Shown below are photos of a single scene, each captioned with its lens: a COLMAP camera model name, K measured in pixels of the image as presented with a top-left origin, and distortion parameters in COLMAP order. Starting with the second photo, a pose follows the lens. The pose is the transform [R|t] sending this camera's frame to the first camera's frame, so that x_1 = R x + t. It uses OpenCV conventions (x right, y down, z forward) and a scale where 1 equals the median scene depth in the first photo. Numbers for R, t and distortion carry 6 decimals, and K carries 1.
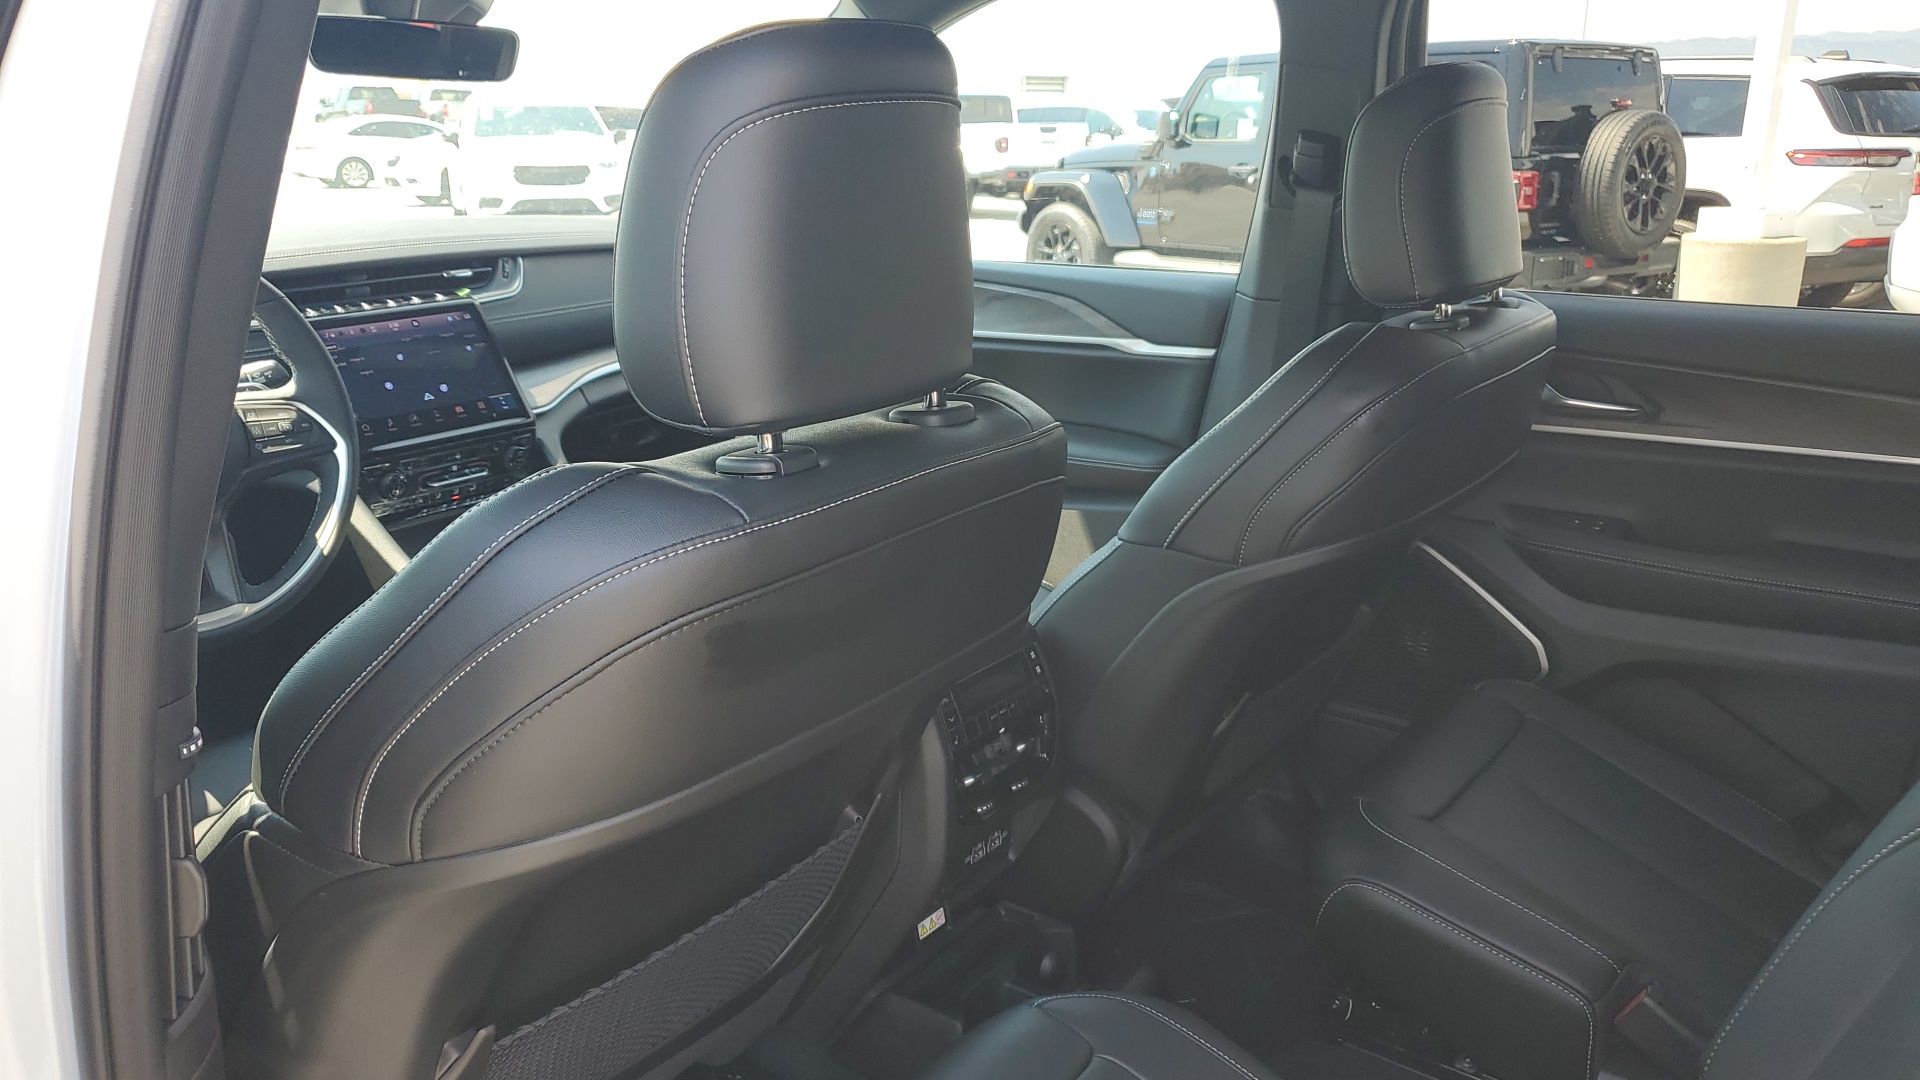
lens RADIAL K [[1495.9, 0, 960.0], [0, 1495.9, 540.0], [0, 0, 1]] dist [0.011758, 0.008027]
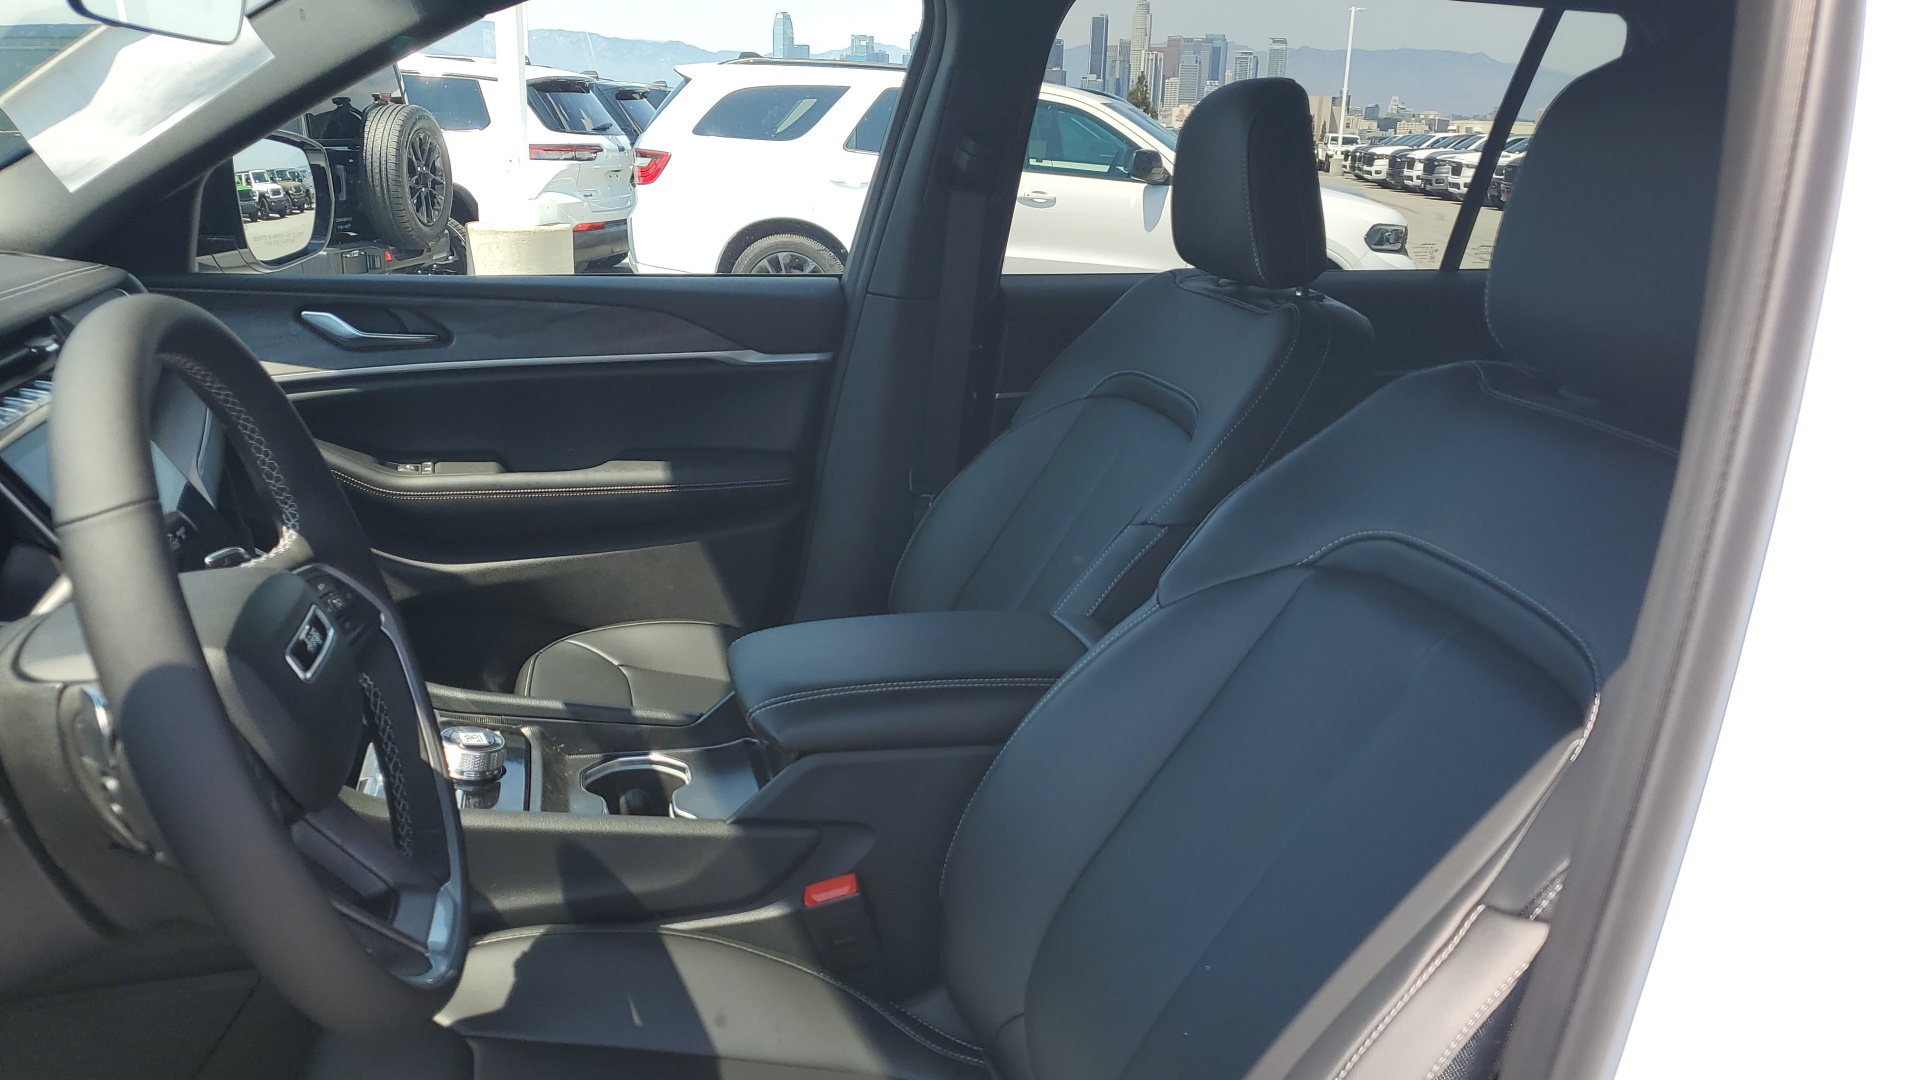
lens RADIAL K [[1511.0, 0, 960.0], [0, 1511.0, 540.0], [0, 0, 1]] dist [0.015474, 0.002015]
pose [[0.618733, -0.194929, 0.761033, -0.153721], [0.192371, 0.976829, 0.093800, -0.022509], [-0.761684, 0.088364, 0.641895, 0.082785]]
